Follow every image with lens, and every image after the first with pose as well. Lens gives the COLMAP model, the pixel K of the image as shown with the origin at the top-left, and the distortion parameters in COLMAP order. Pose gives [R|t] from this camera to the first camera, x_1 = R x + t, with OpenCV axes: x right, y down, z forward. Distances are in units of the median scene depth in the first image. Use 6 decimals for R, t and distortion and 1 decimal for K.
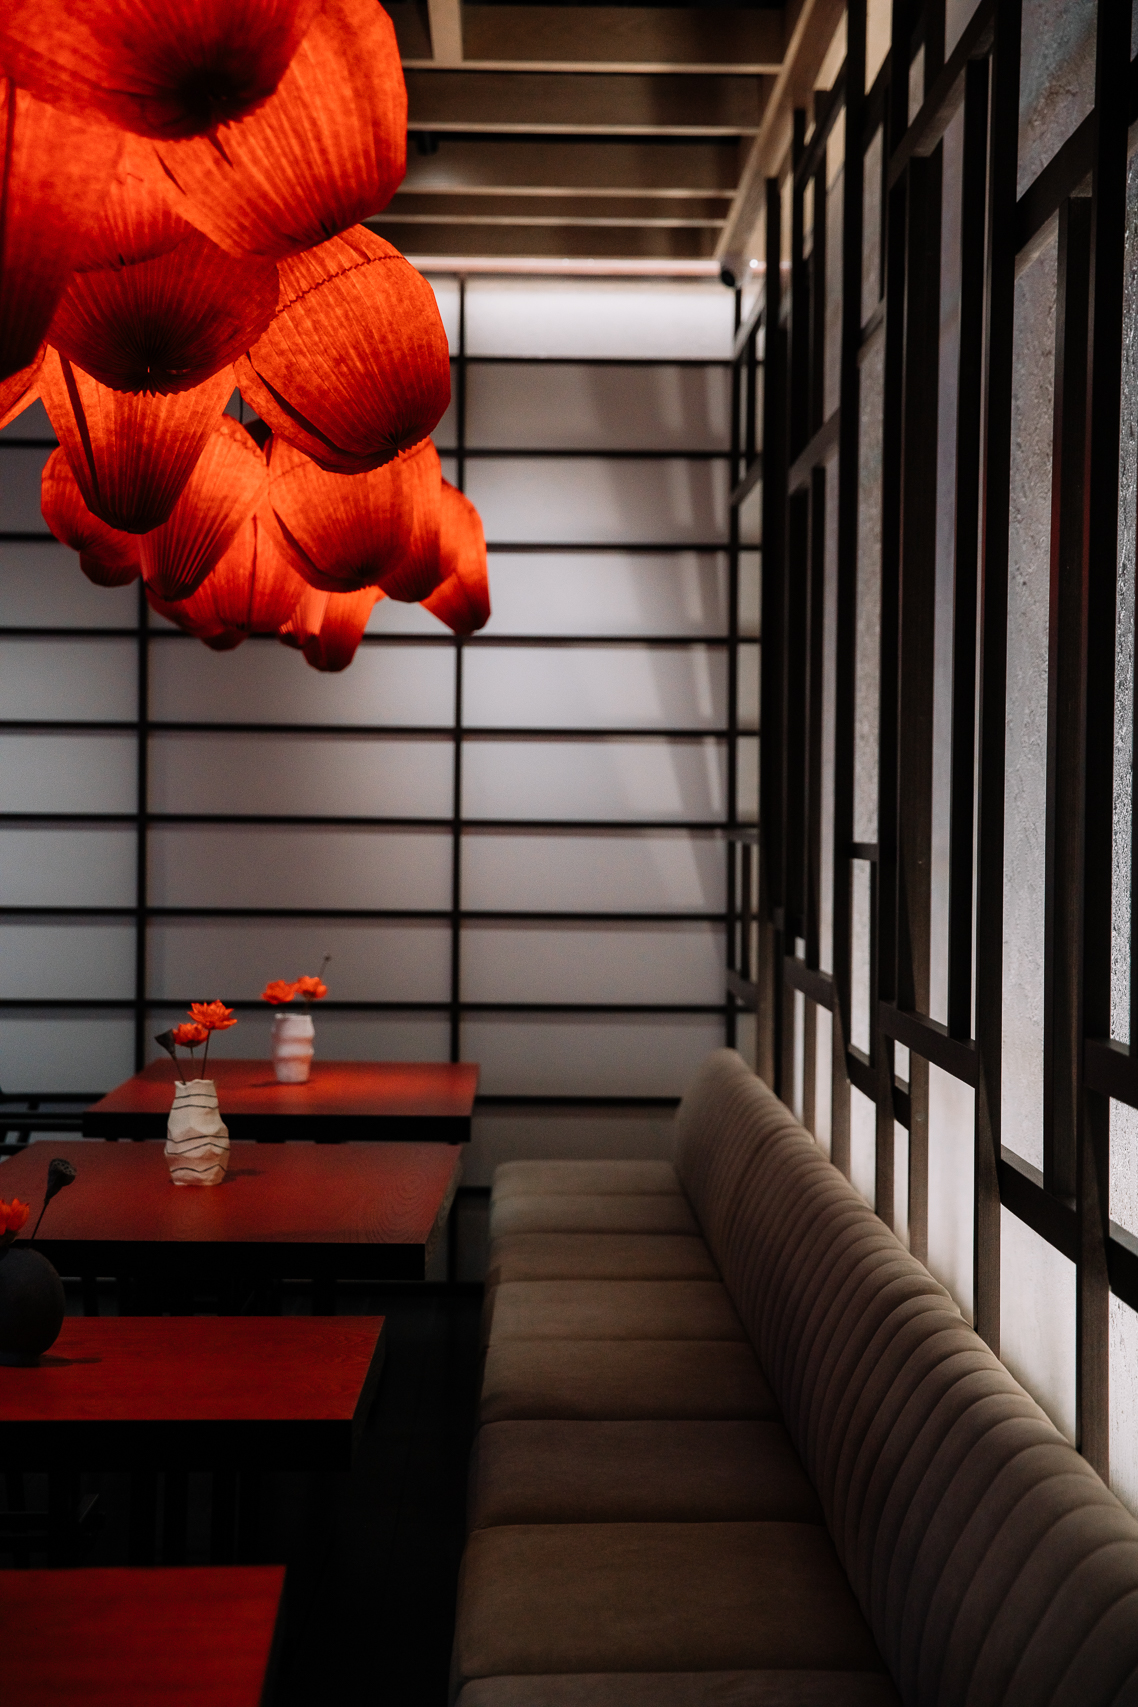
lens RADIAL K [[3018.2, 0, 569.0], [0, 3018.2, 853.5], [0, 0, 1]] dist [0.173544, -0.868893]
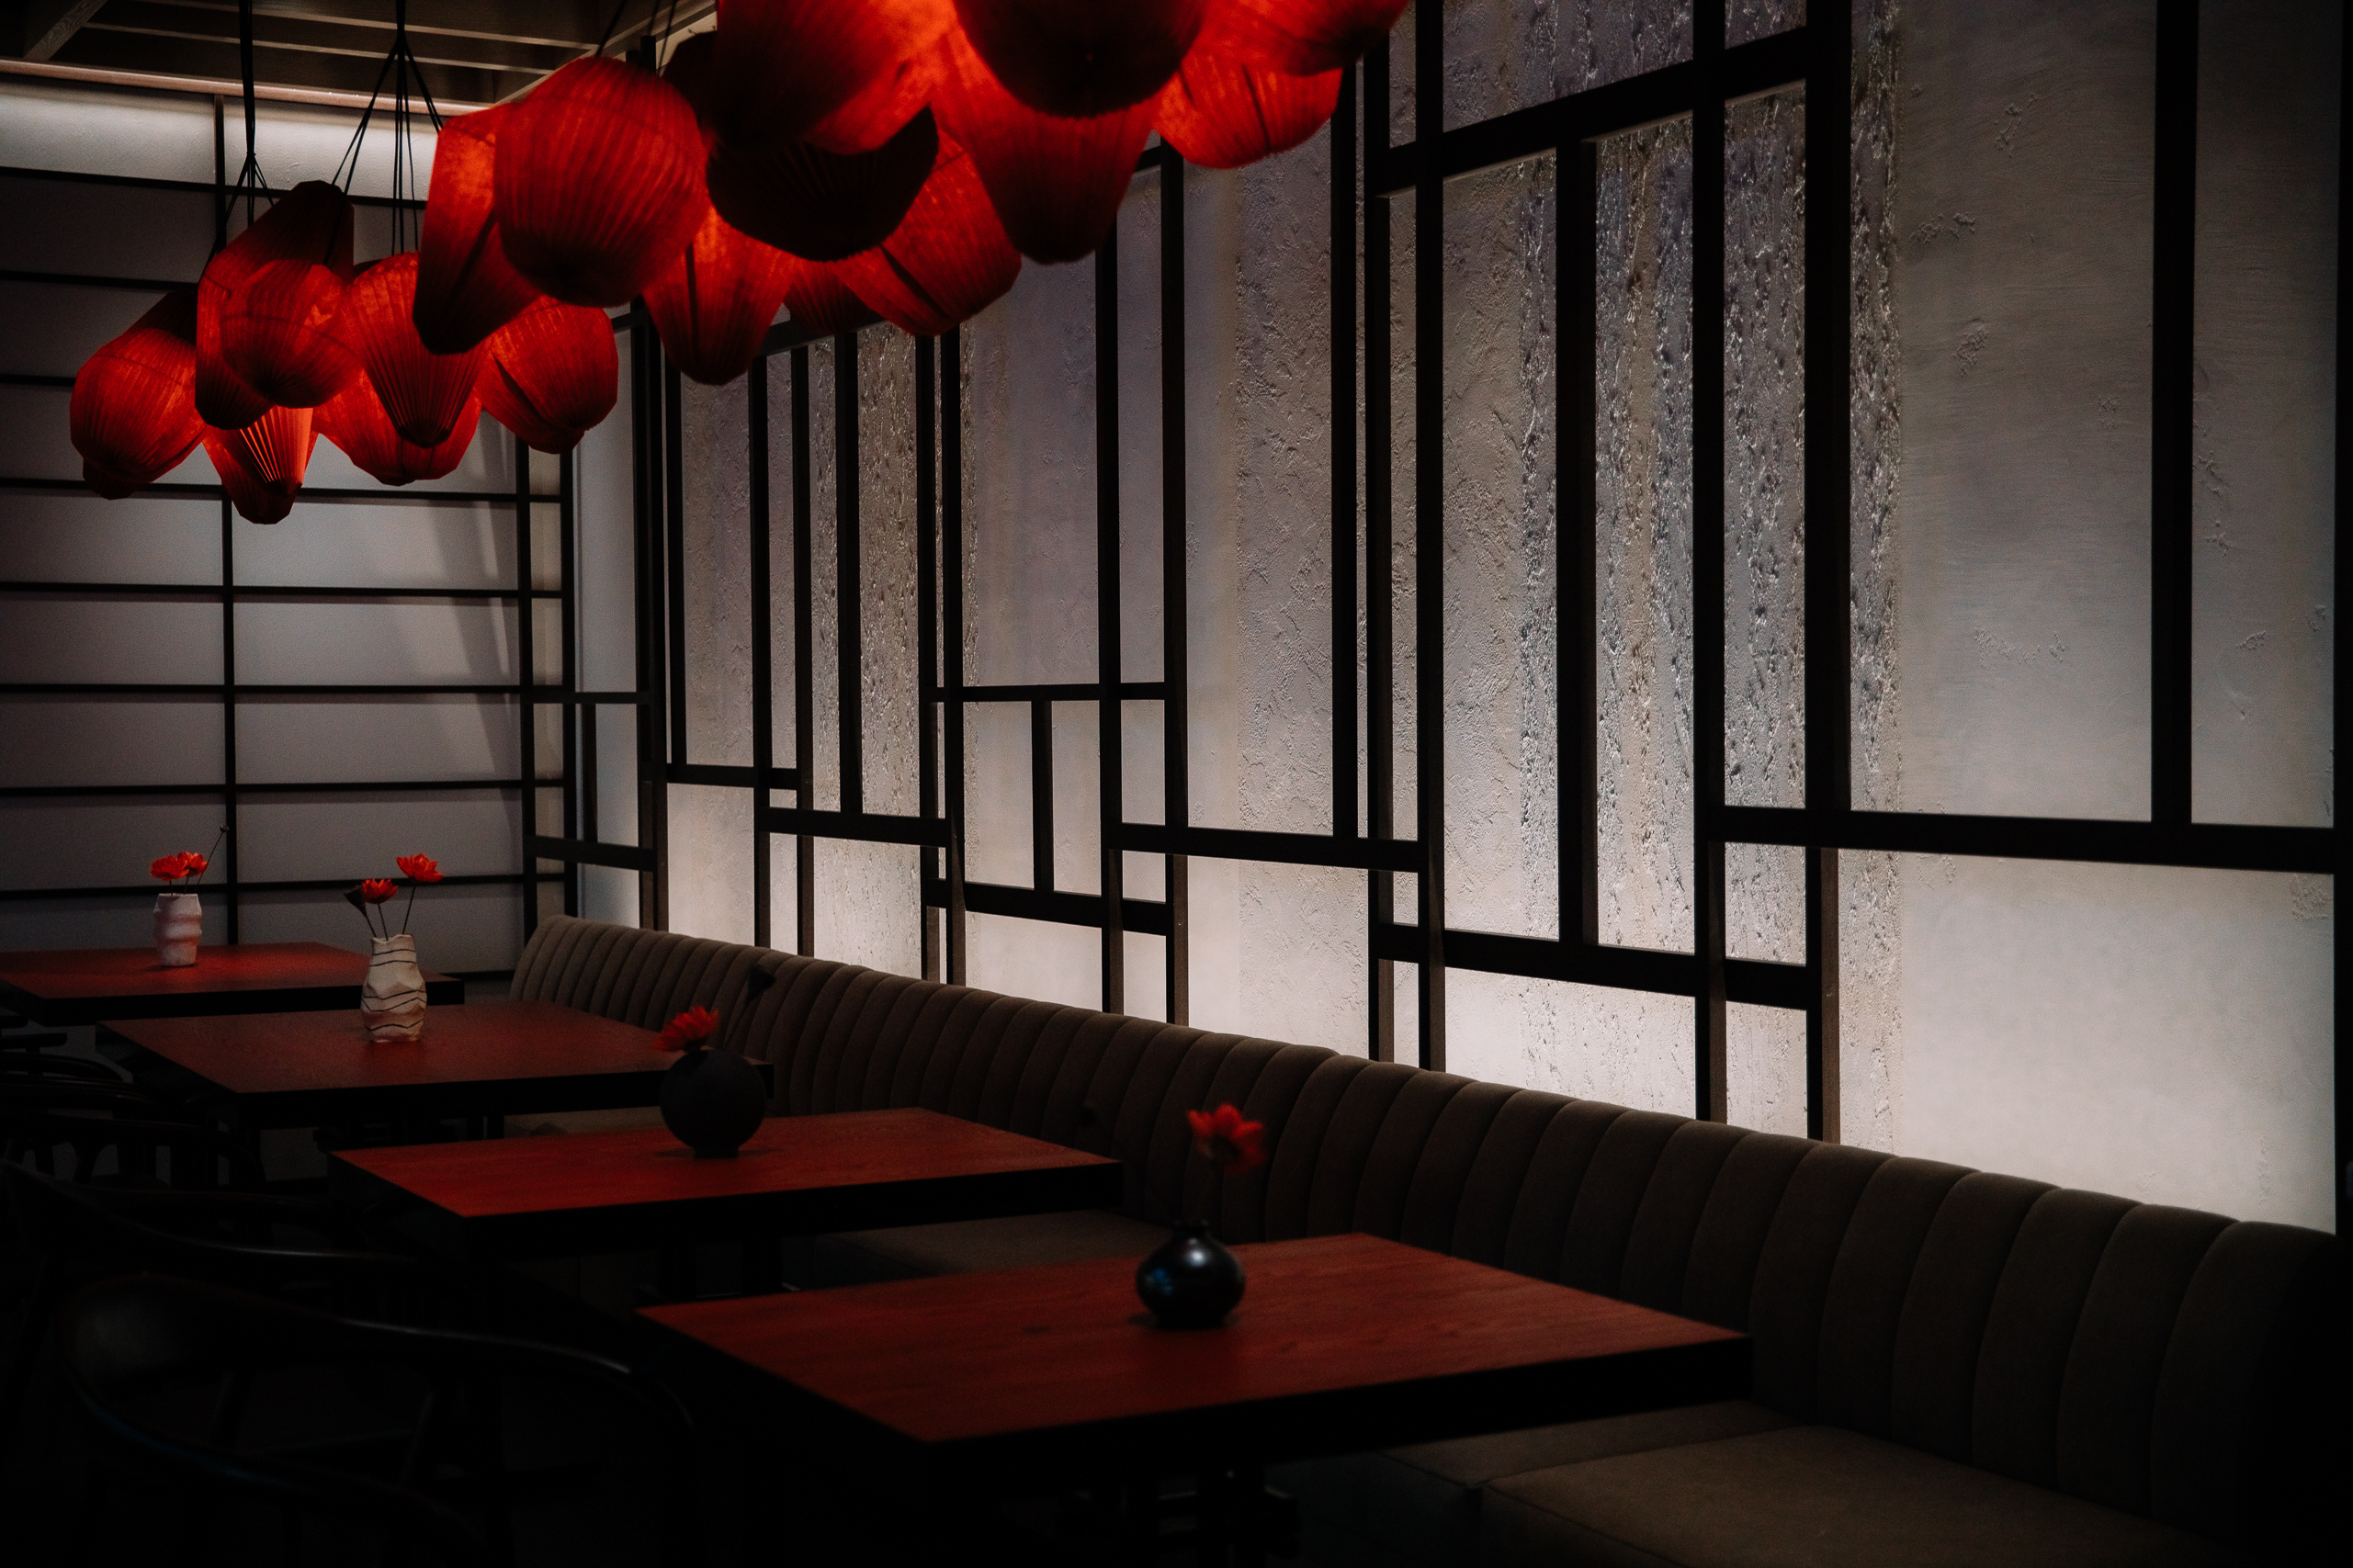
lens RADIAL K [[3356.7, 0, 1176.5], [0, 3356.7, 784.0], [0, 0, 1]] dist [-0.002575, 0.879803]
pose [[0.890725, -0.028147, 0.453671, -0.251281], [0.023461, 0.999597, 0.015954, 0.009049], [-0.453937, -0.003567, 0.891027, -0.058012]]
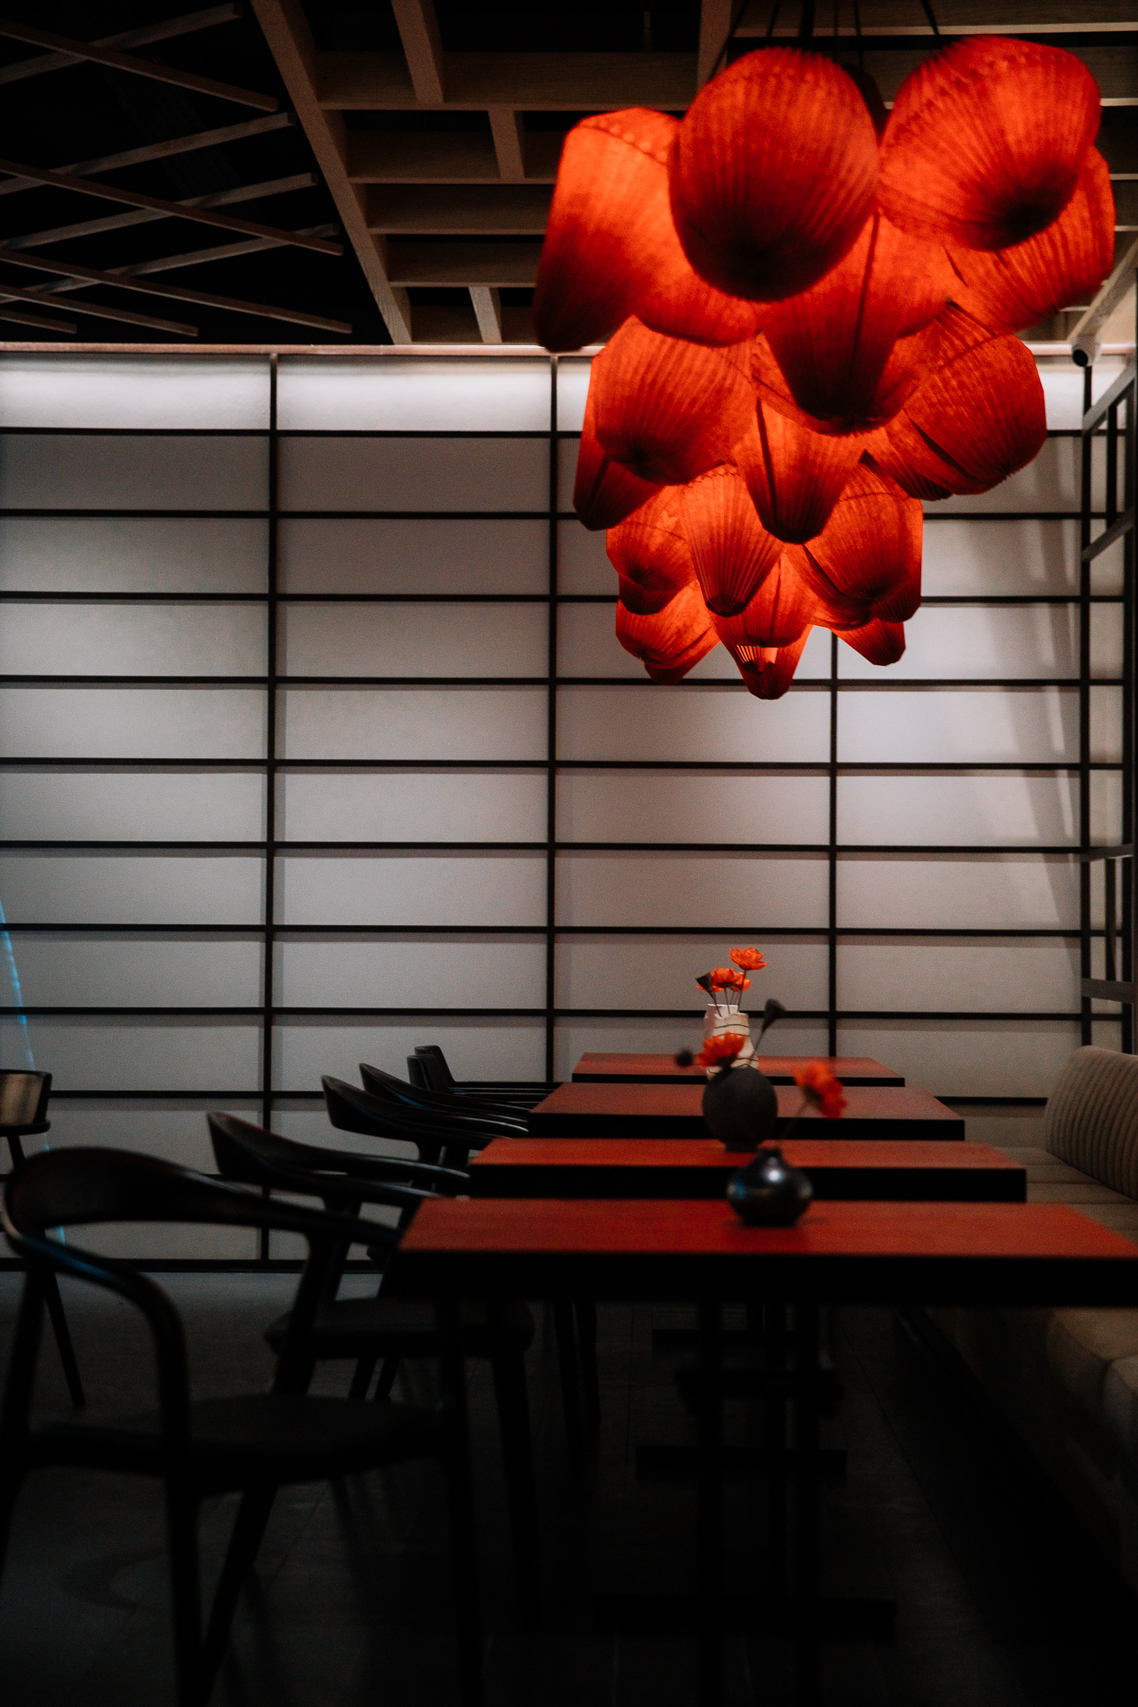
lens RADIAL K [[3256.1, 0, 569.0], [0, 3256.1, 853.5], [0, 0, 1]] dist [0.050996, 0.307266]
pose [[0.999286, -0.005682, -0.037353, -0.089990], [0.004105, 0.999102, -0.042163, 0.041843], [0.037559, 0.041980, 0.998412, -0.196549]]
